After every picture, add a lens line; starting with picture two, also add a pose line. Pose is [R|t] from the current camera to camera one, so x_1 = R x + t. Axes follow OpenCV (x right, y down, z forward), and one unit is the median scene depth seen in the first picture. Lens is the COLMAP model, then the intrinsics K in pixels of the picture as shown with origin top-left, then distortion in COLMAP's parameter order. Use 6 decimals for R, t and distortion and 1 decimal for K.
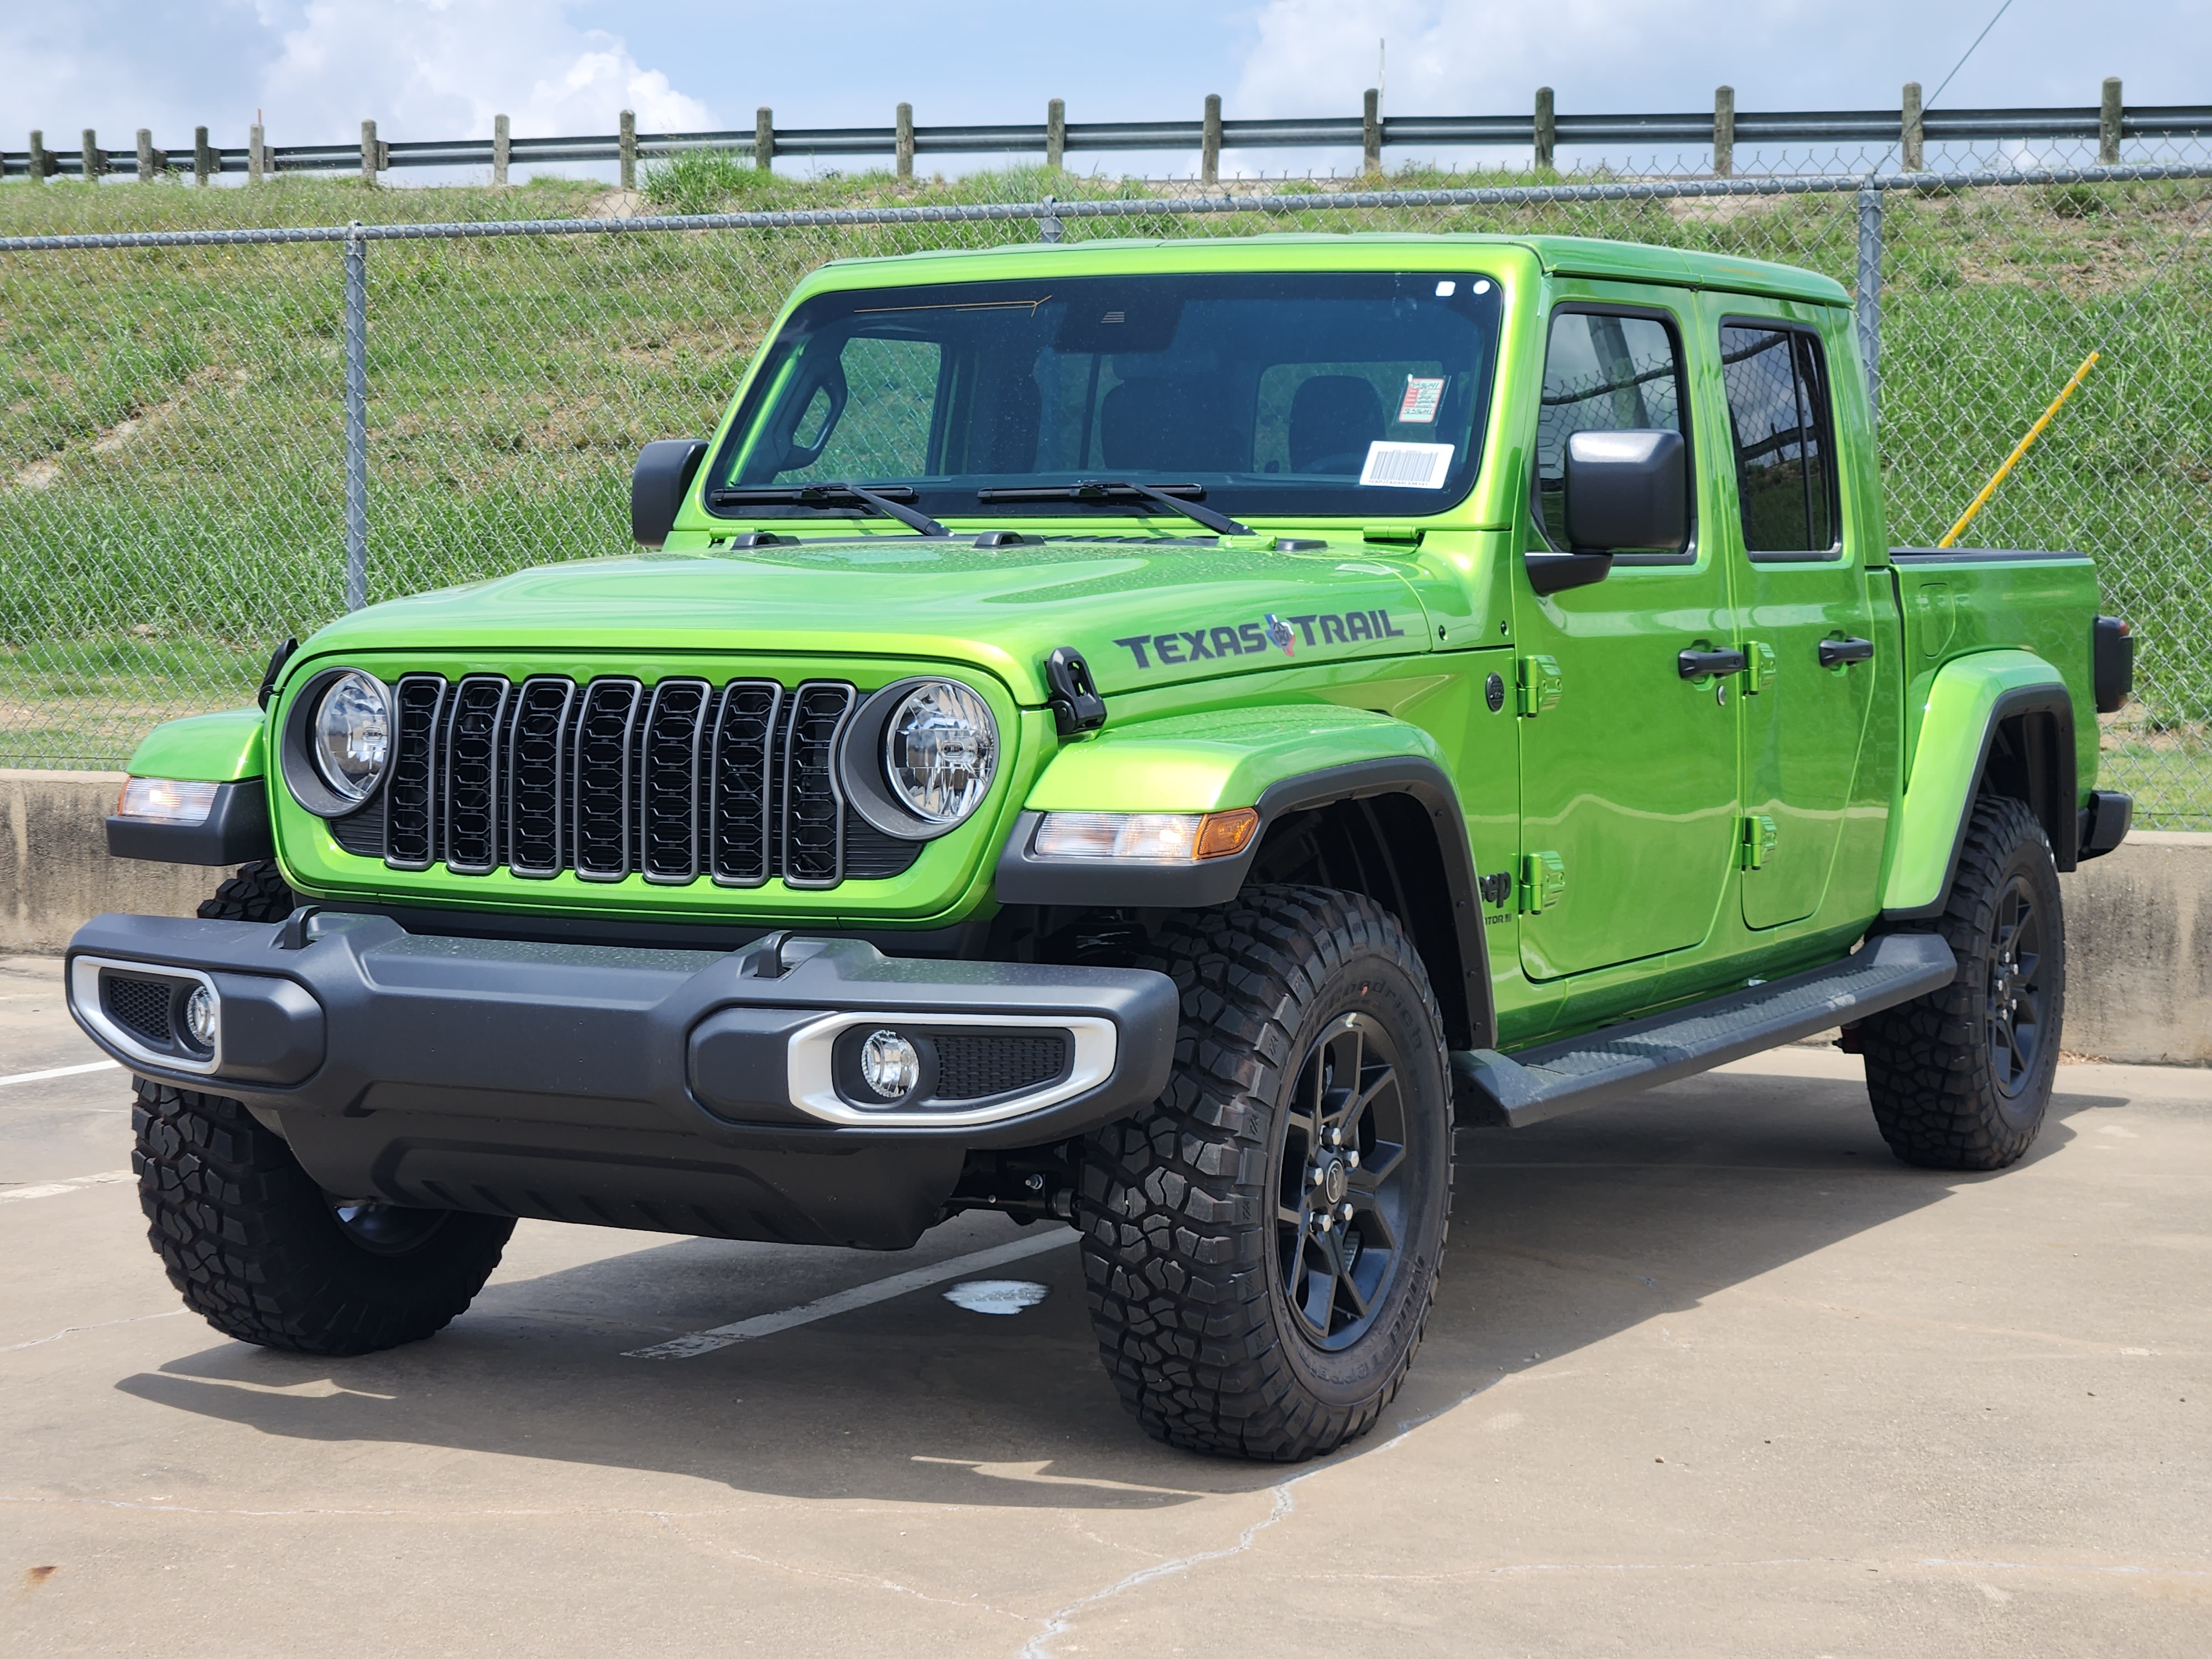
lens RADIAL K [[4447.2, 0, 1161.3], [0, 4447.2, 832.4], [0, 0, 1]] dist [-0.439362, 6.991891]
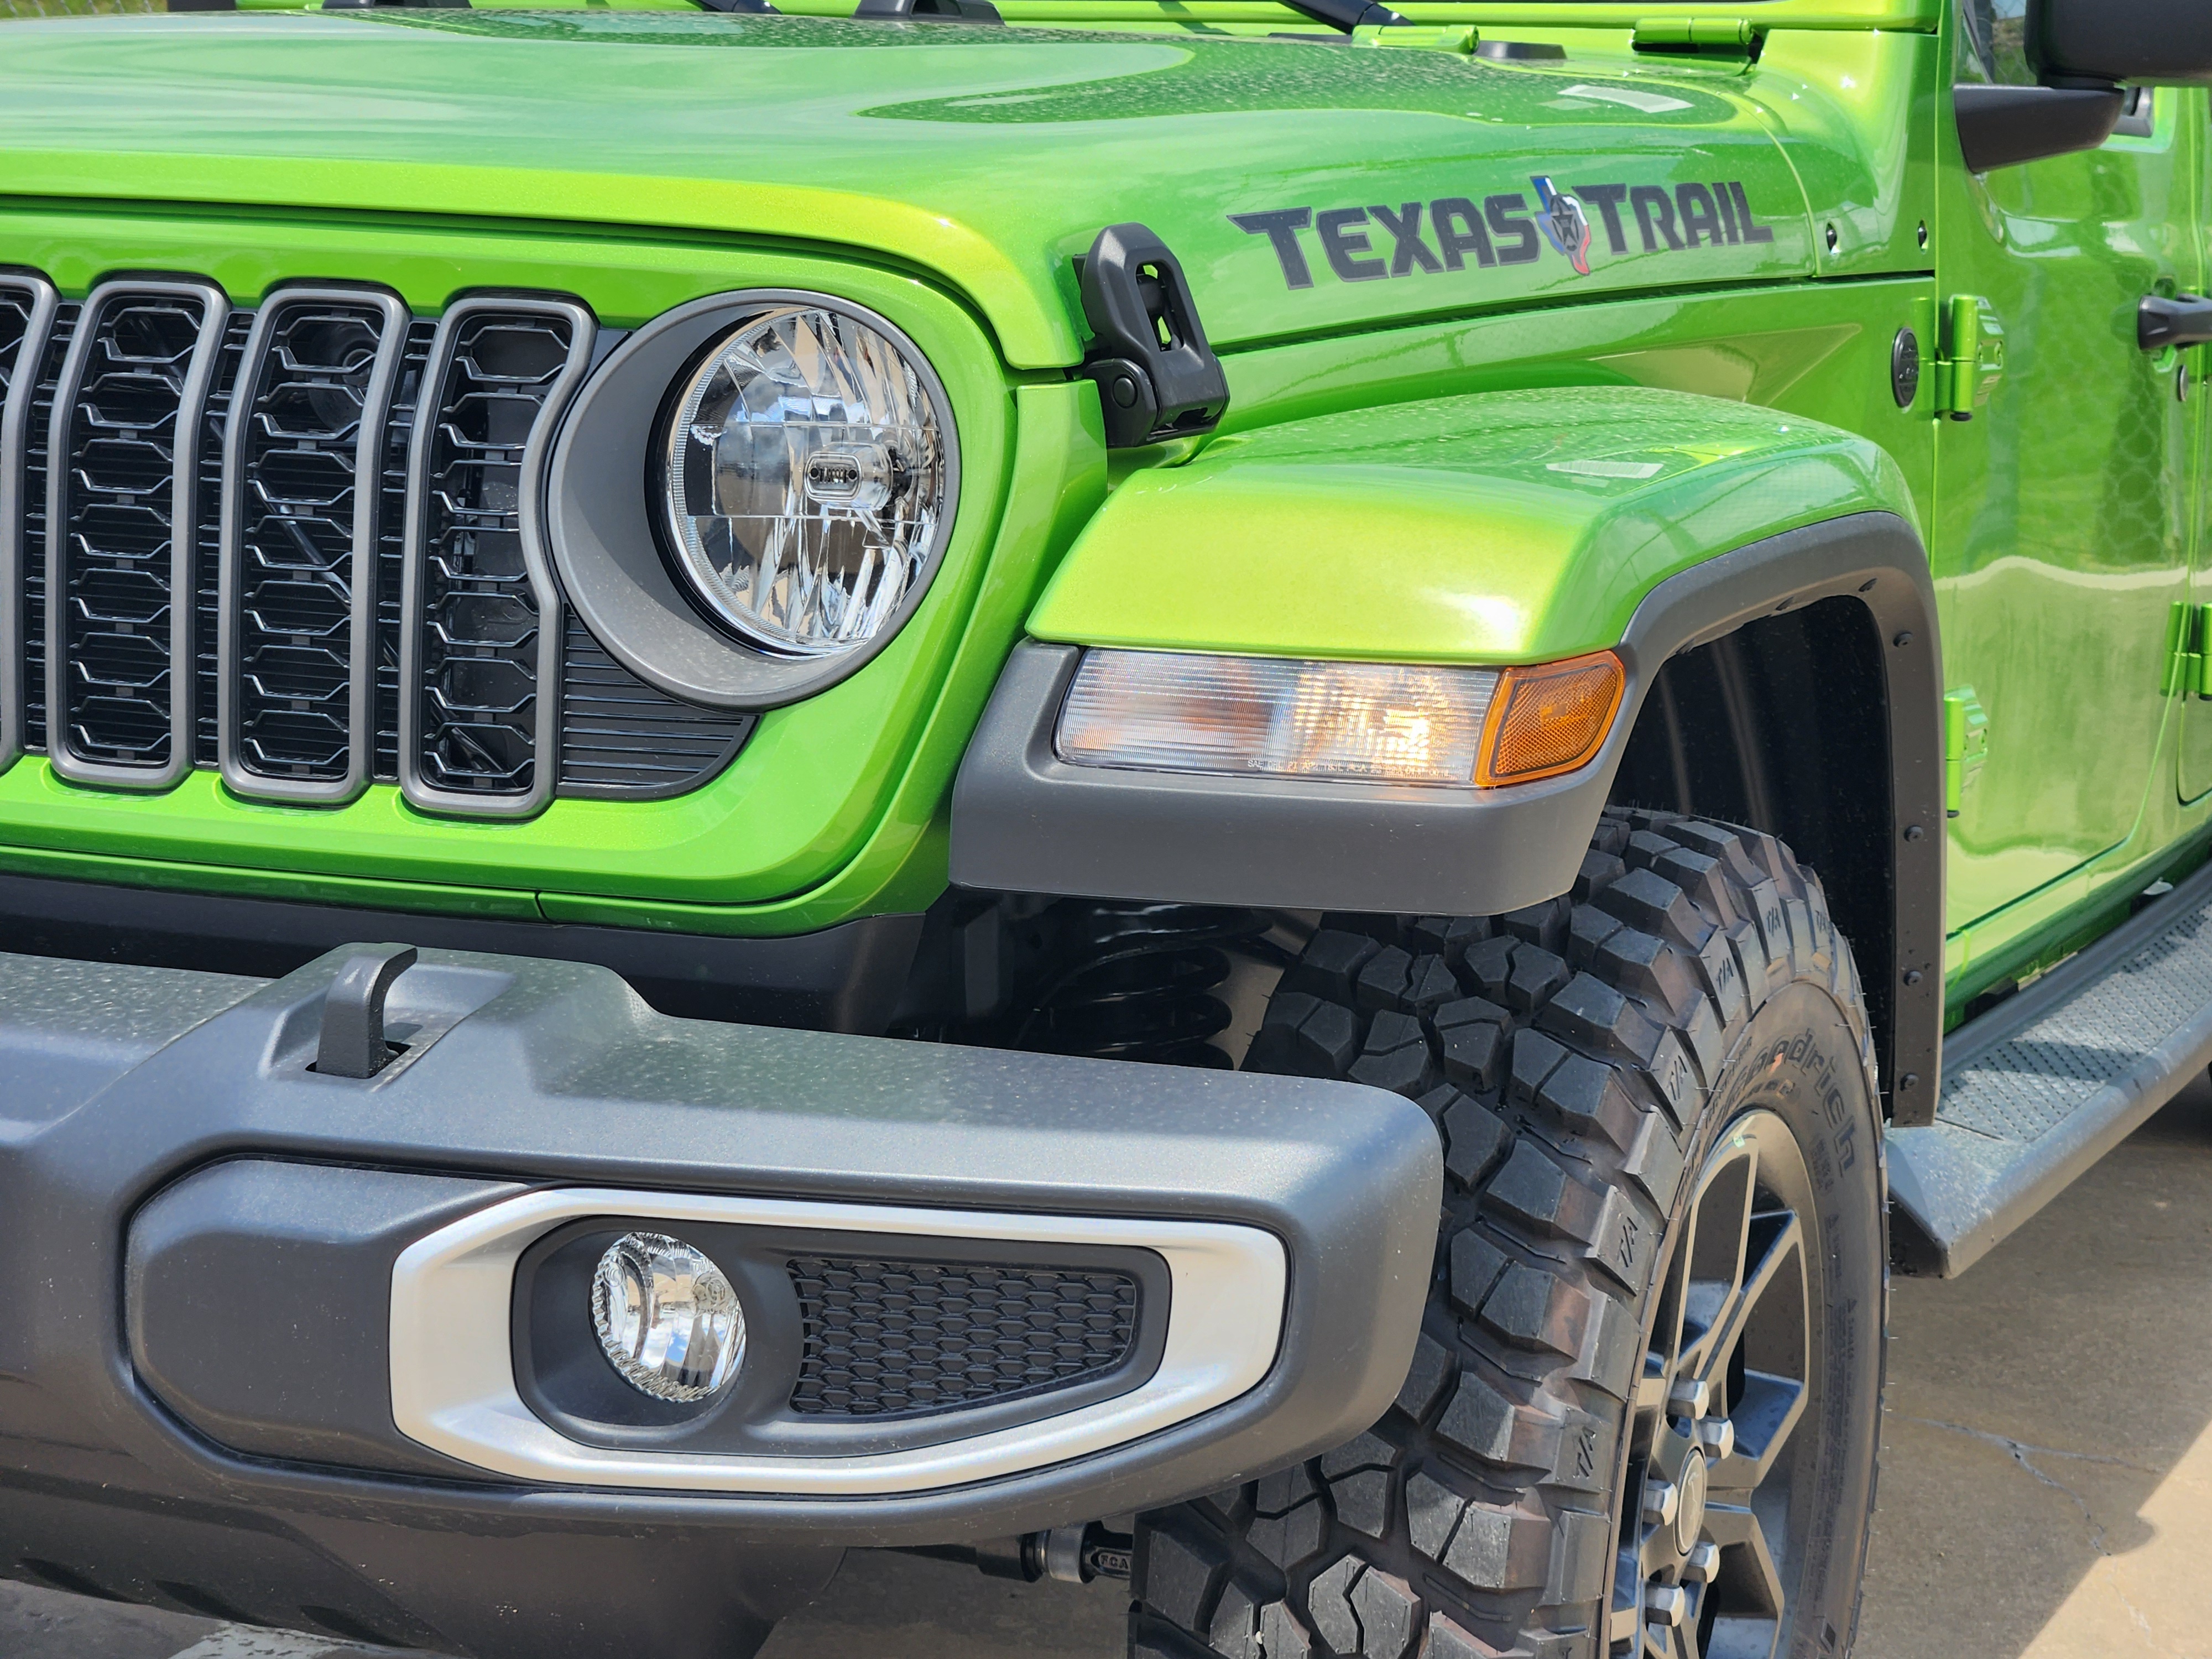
lens RADIAL K [[4447.2, 0, 1161.3], [0, 4447.2, 832.4], [0, 0, 1]] dist [-0.439362, 6.991891]
pose [[0.997636, 0.021644, 0.065217, -0.042879], [-0.026515, 0.996847, 0.074784, -0.017234], [-0.063393, -0.076336, 0.995065, 0.600402]]
